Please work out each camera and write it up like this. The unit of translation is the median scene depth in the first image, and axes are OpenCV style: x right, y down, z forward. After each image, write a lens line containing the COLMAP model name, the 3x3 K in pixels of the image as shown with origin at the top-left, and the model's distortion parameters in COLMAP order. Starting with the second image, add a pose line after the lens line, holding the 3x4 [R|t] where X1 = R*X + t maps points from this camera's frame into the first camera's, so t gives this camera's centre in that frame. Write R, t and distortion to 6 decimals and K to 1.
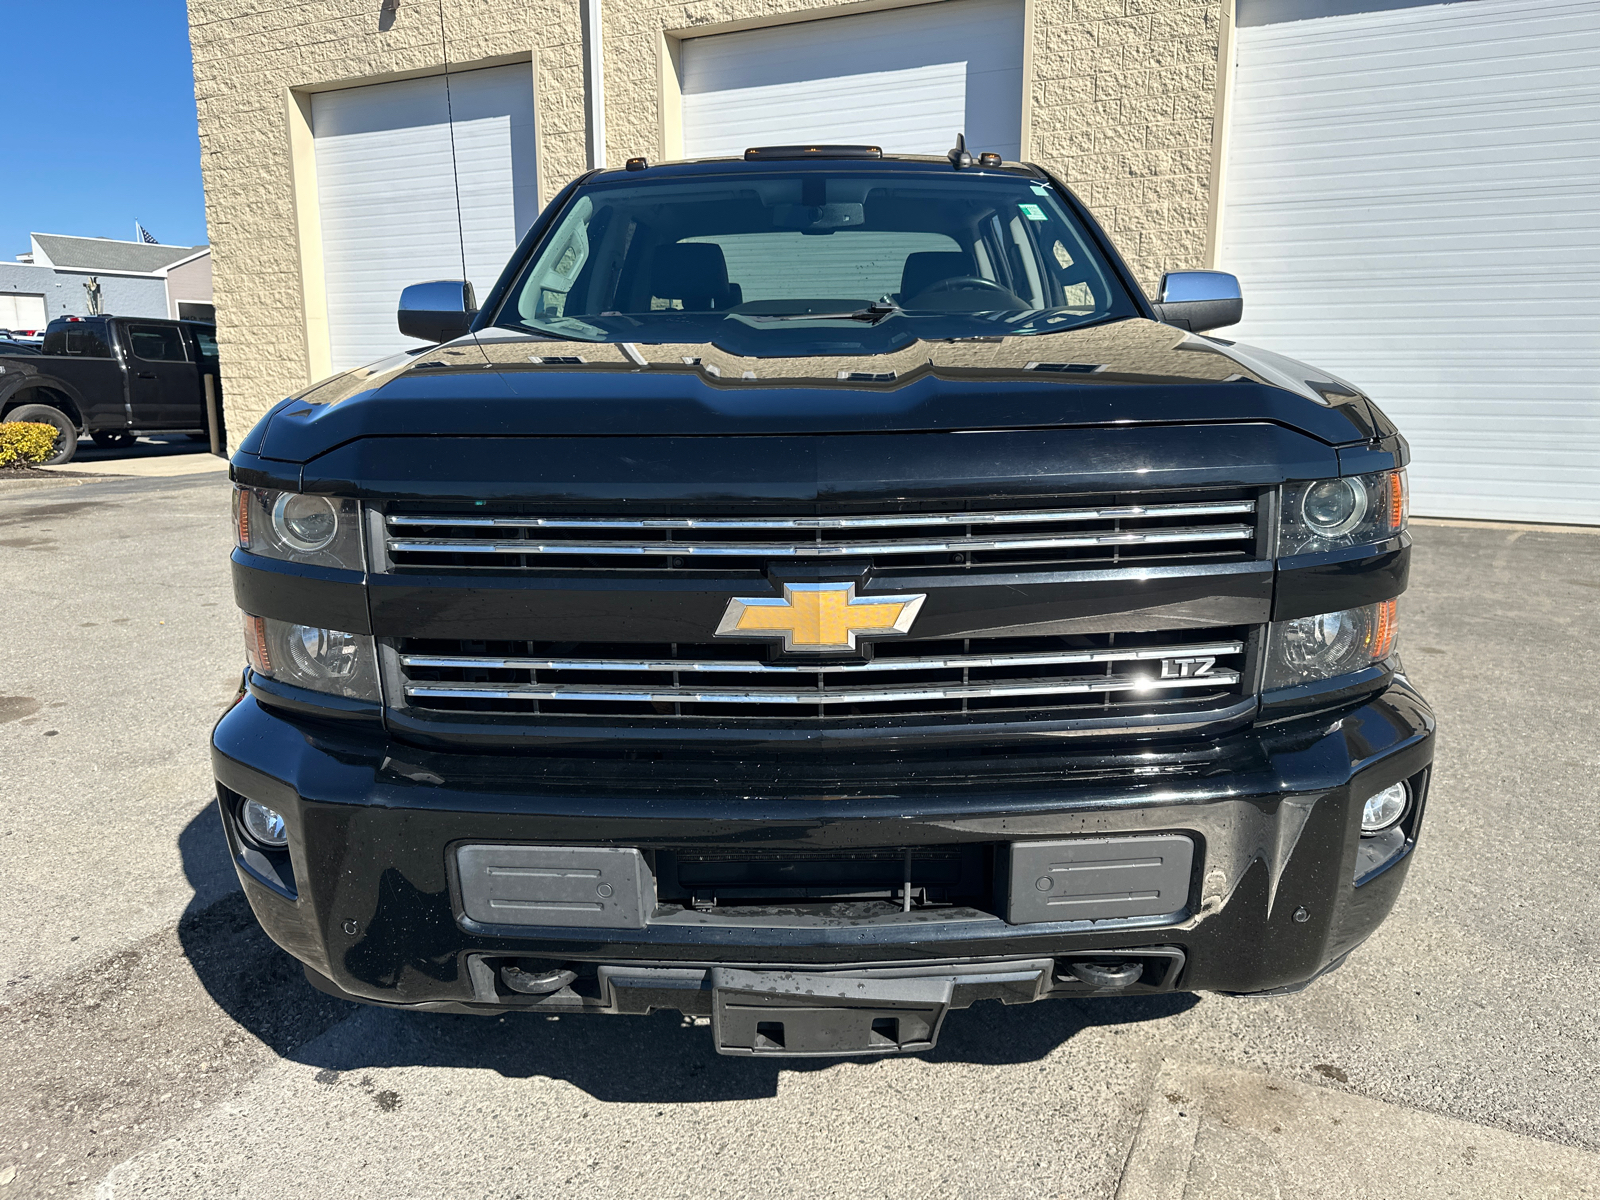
lens RADIAL K [[1143.6, 0, 796.5], [0, 1143.6, 604.2], [0, 0, 1]] dist [0.011441, -0.010522]
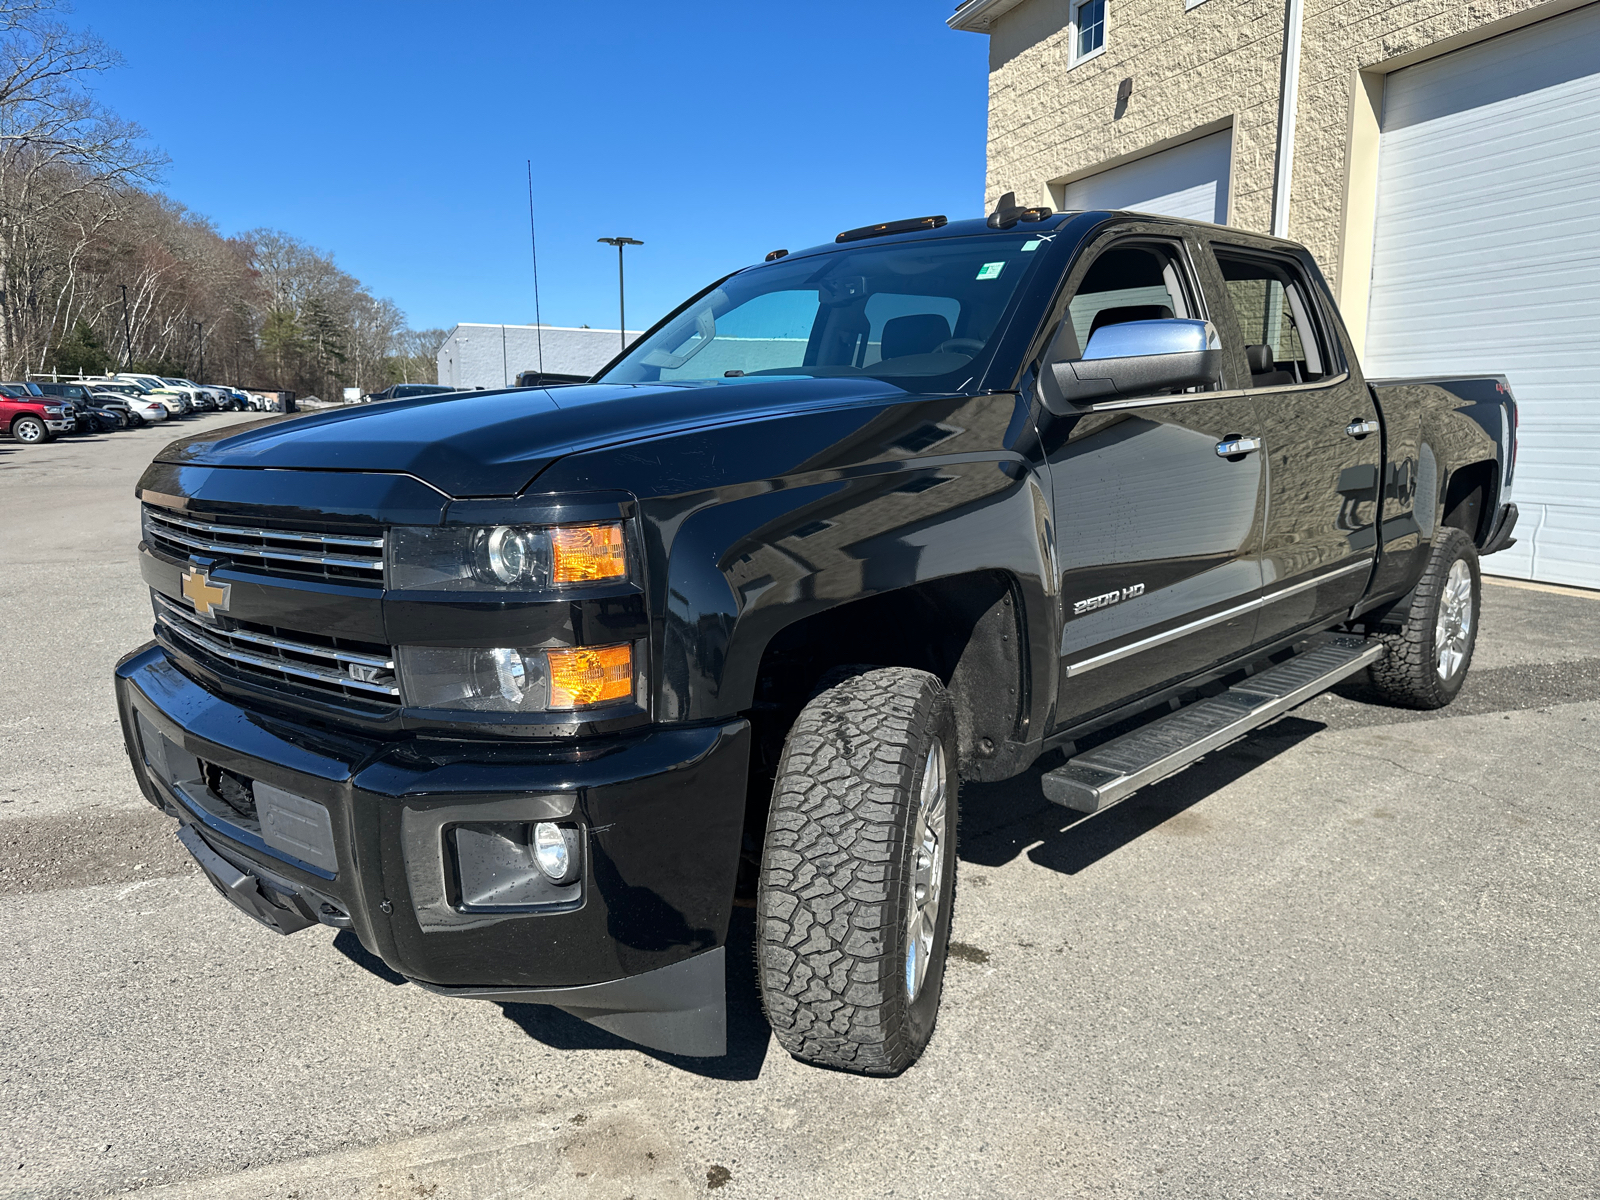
lens RADIAL K [[1143.6, 0, 796.4], [0, 1143.6, 597.8], [0, 0, 1]] dist [0.011441, -0.010522]
pose [[0.710801, 0.115166, -0.693901, 0.241556], [-0.154735, 0.987941, 0.005463, -0.016322], [0.686163, 0.103488, 0.720049, 0.069644]]
